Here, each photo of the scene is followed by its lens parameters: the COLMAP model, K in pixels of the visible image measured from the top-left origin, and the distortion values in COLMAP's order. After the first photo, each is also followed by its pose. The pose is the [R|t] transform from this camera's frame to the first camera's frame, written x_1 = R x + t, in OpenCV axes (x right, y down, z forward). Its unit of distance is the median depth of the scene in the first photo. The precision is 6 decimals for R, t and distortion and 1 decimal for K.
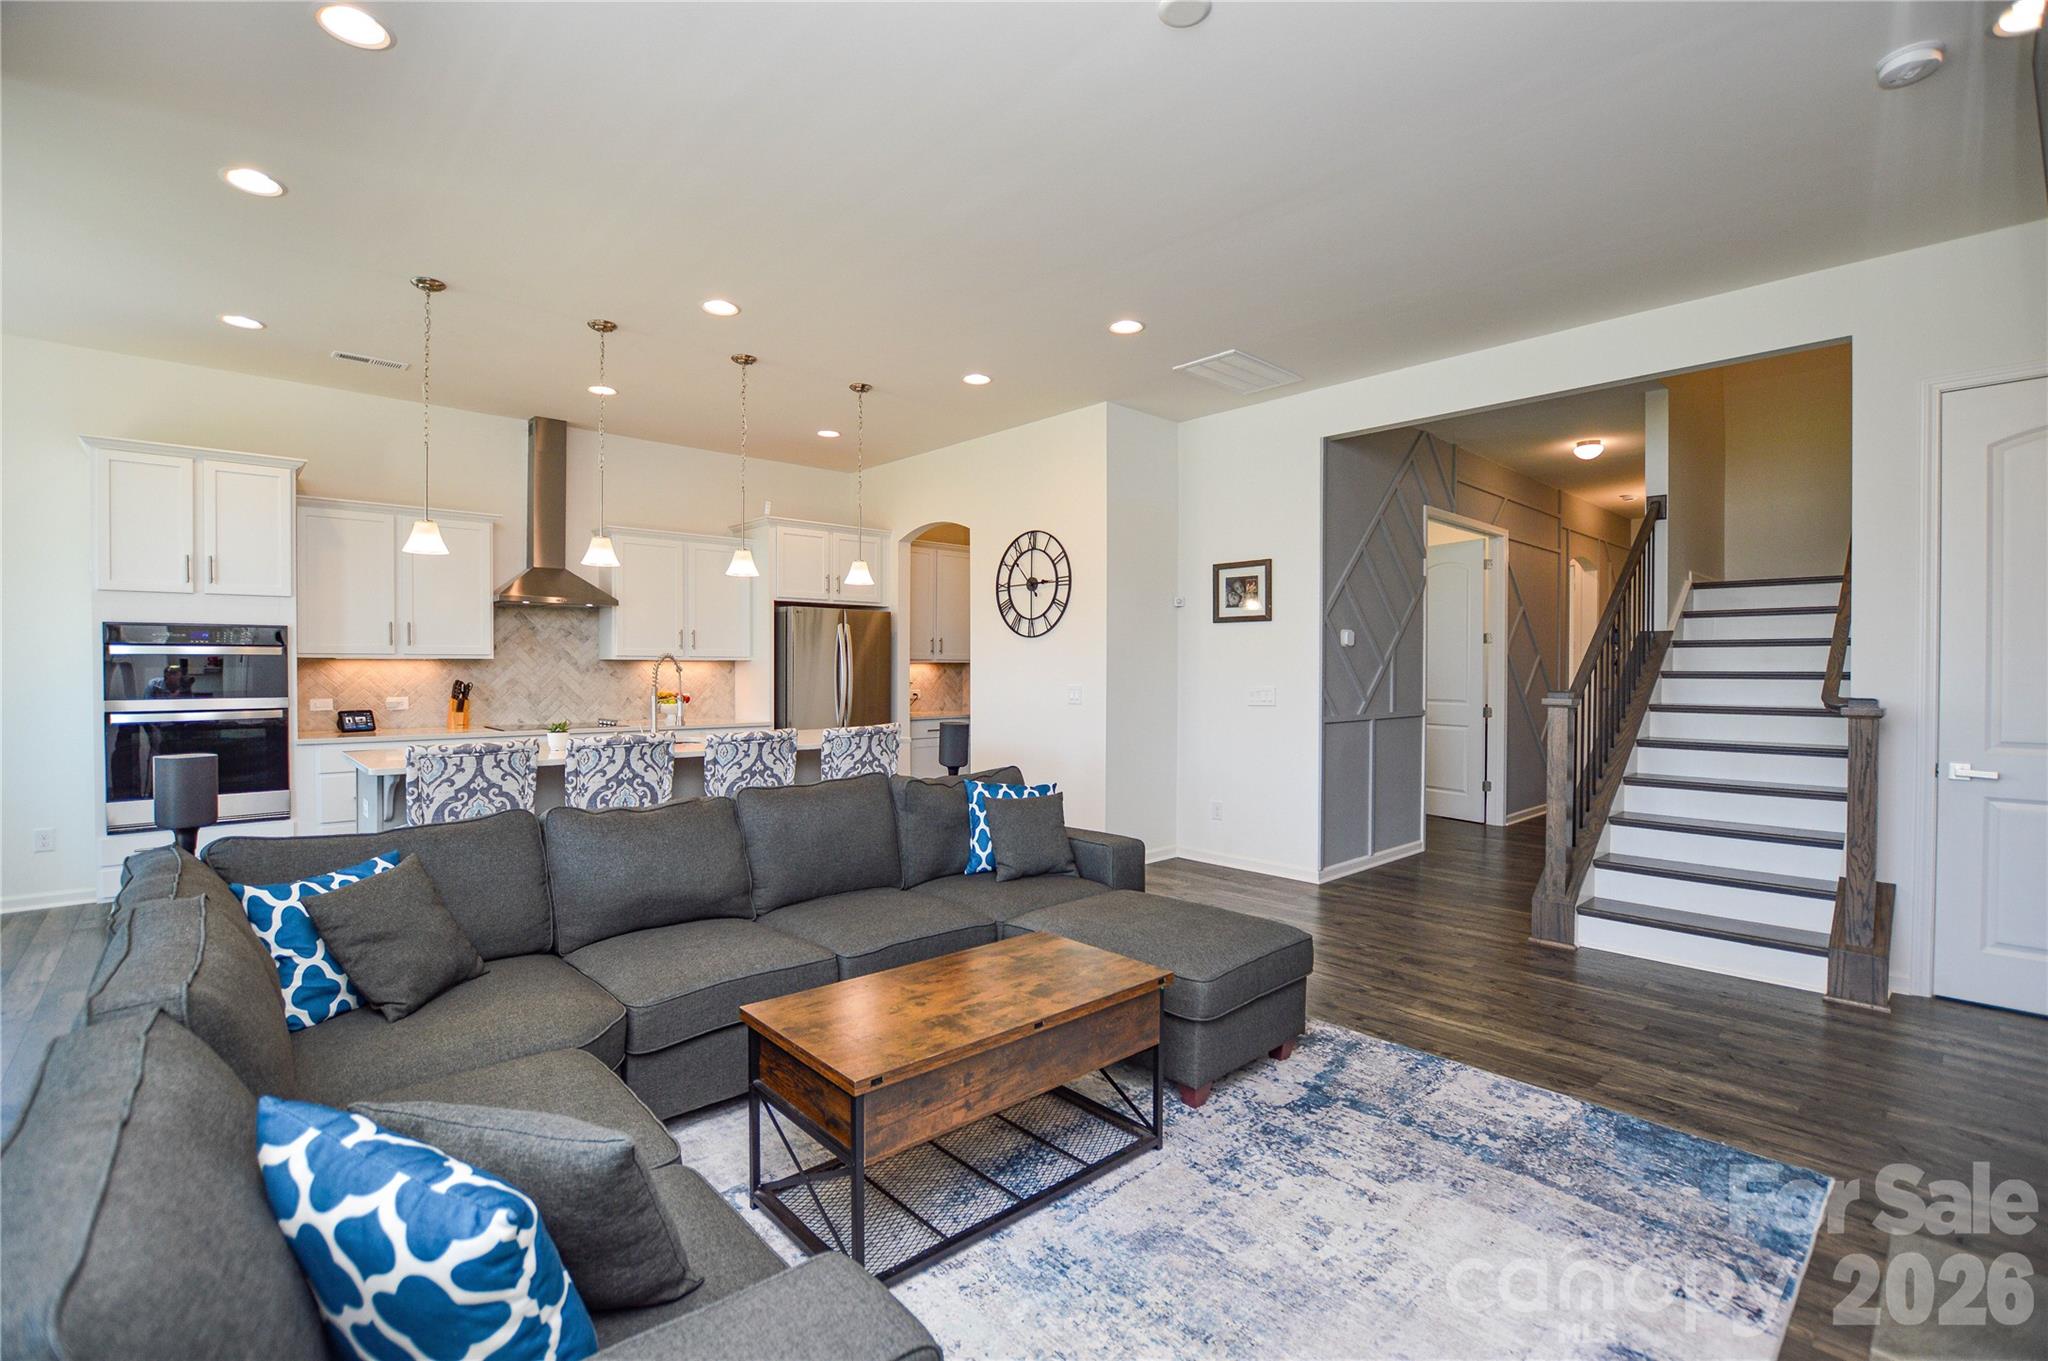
lens RADIAL K [[921.9, 0, 1018.9], [0, 921.9, 673.2], [0, 0, 1]] dist [-0.023006, 0.000861]
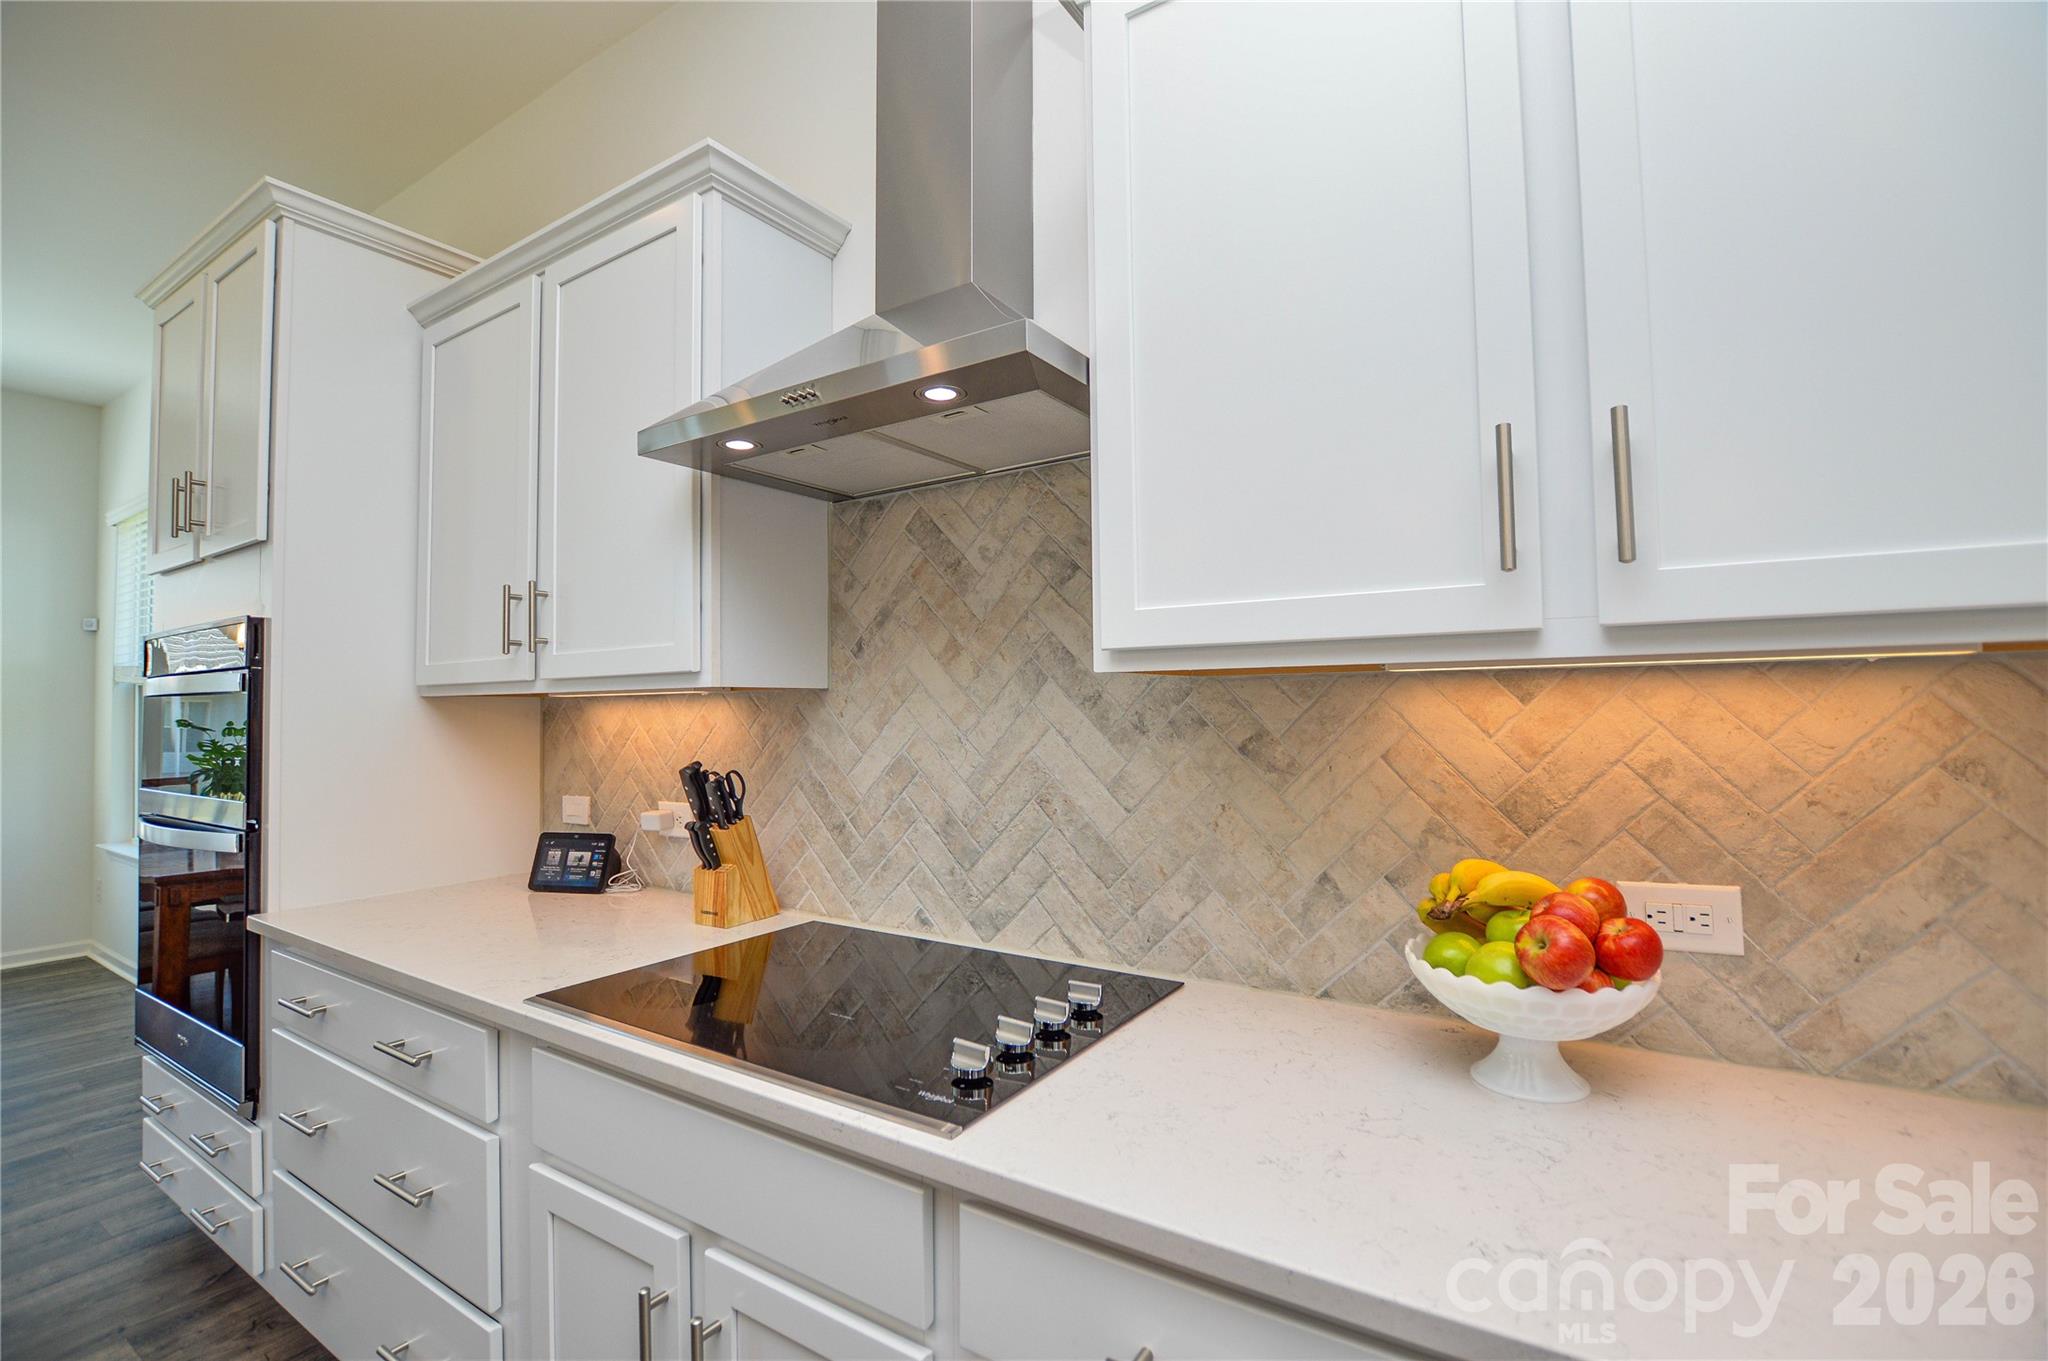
lens RADIAL K [[921.9, 0, 1018.9], [0, 921.9, 673.2], [0, 0, 1]] dist [-0.023006, 0.000861]
pose [[0.245708, -0.037676, -0.968611, -0.281837], [0.007564, 0.999288, -0.036951, -0.008869], [0.969314, 0.001752, 0.245818, 0.977371]]
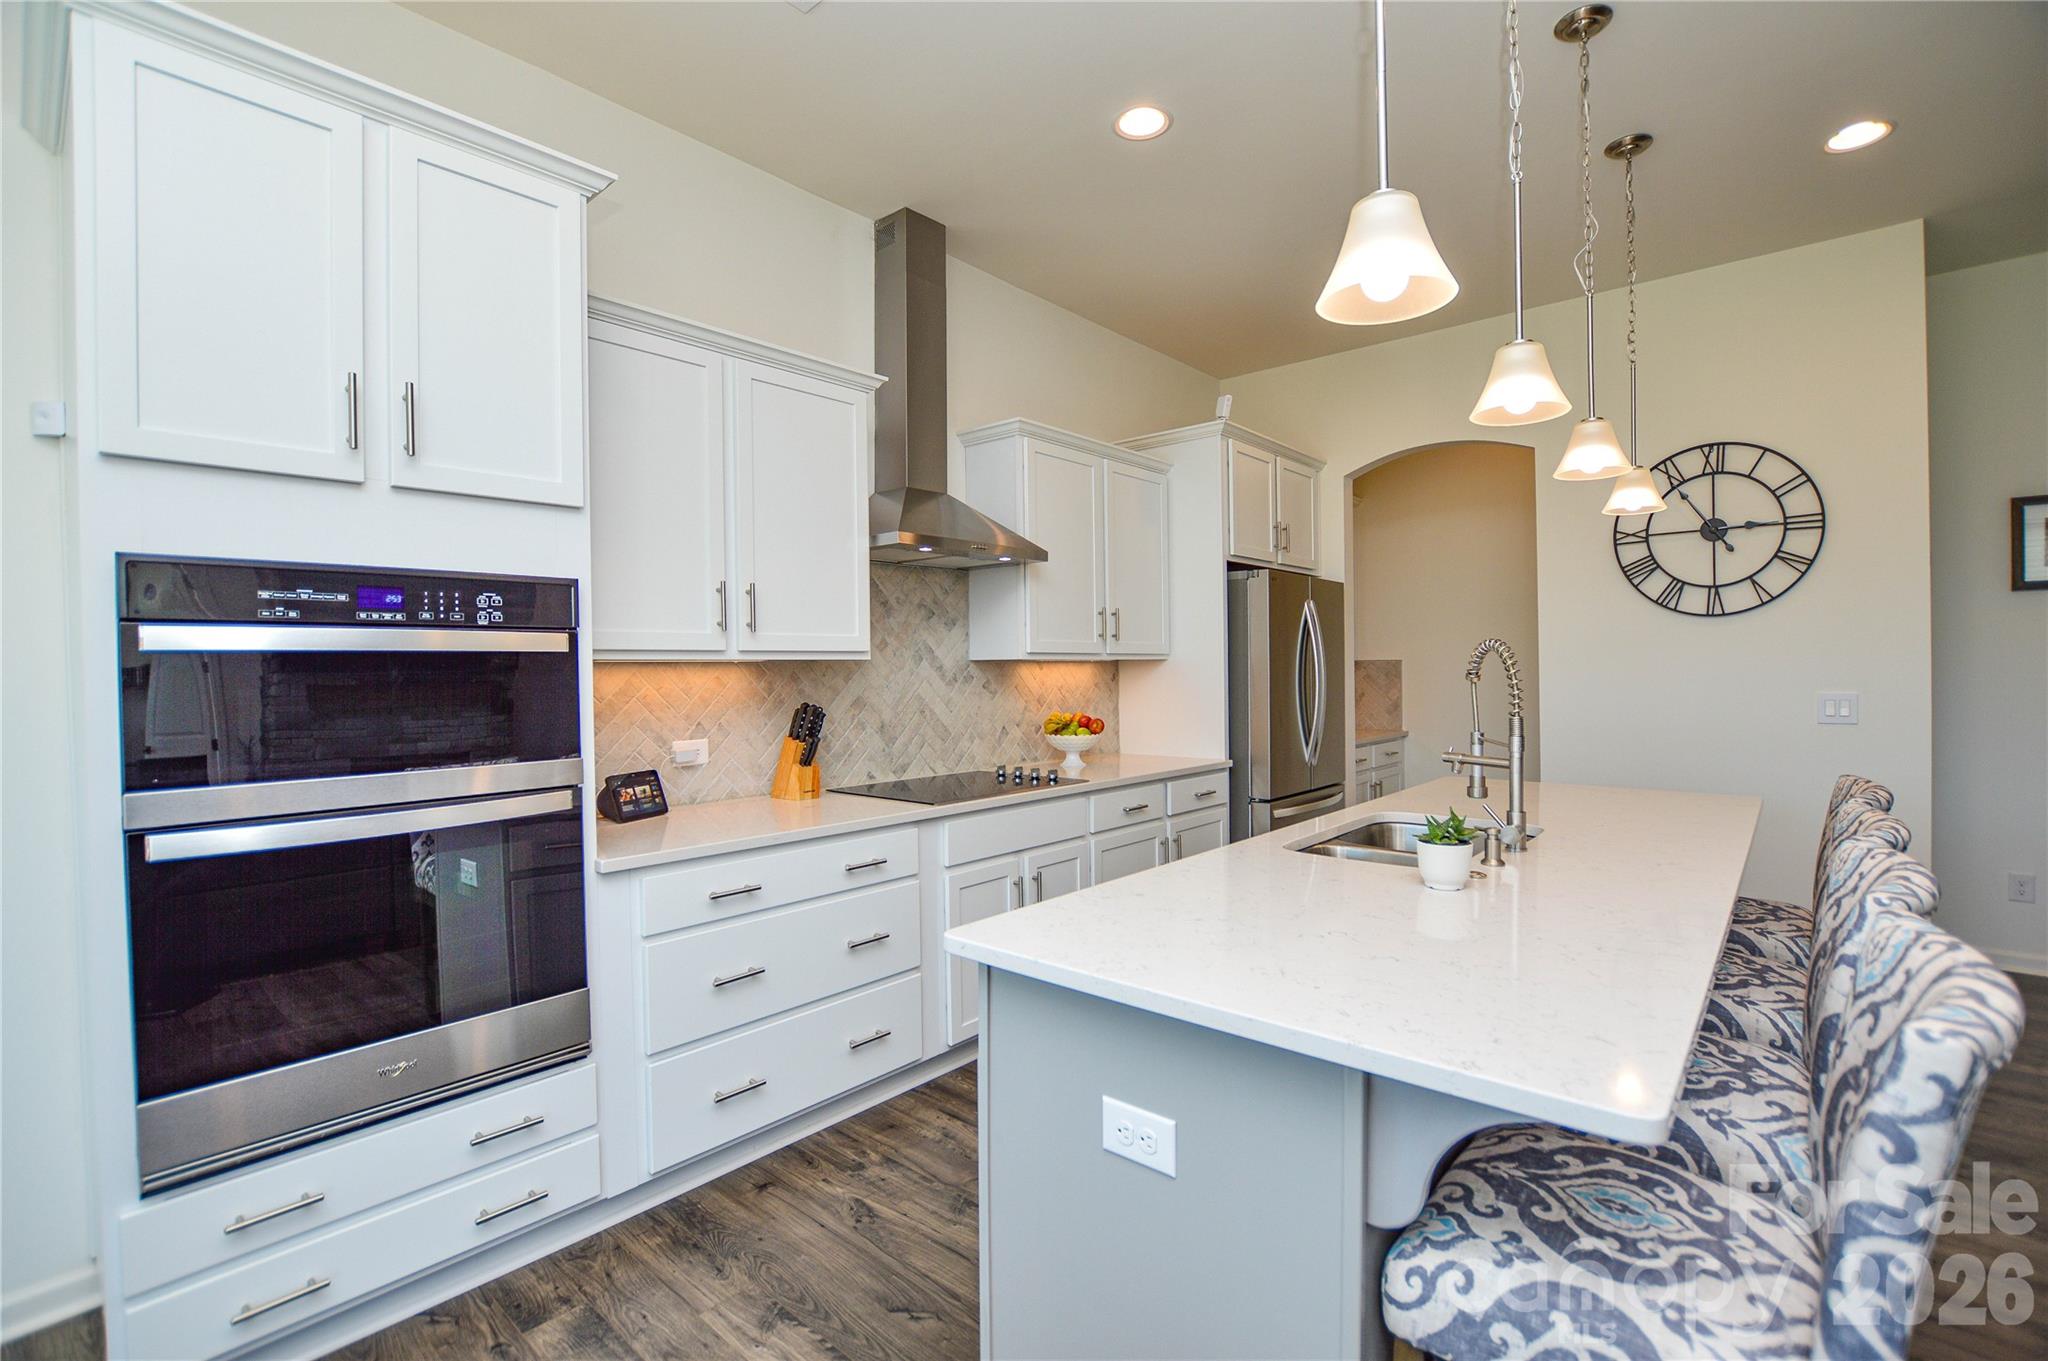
lens RADIAL K [[921.9, 0, 1018.9], [0, 921.9, 673.2], [0, 0, 1]] dist [-0.023006, 0.000861]
pose [[0.993527, -0.011970, 0.112965, -0.527105], [0.012312, 0.999921, -0.002331, -0.005653], [-0.112928, 0.003707, 0.993596, 0.461978]]
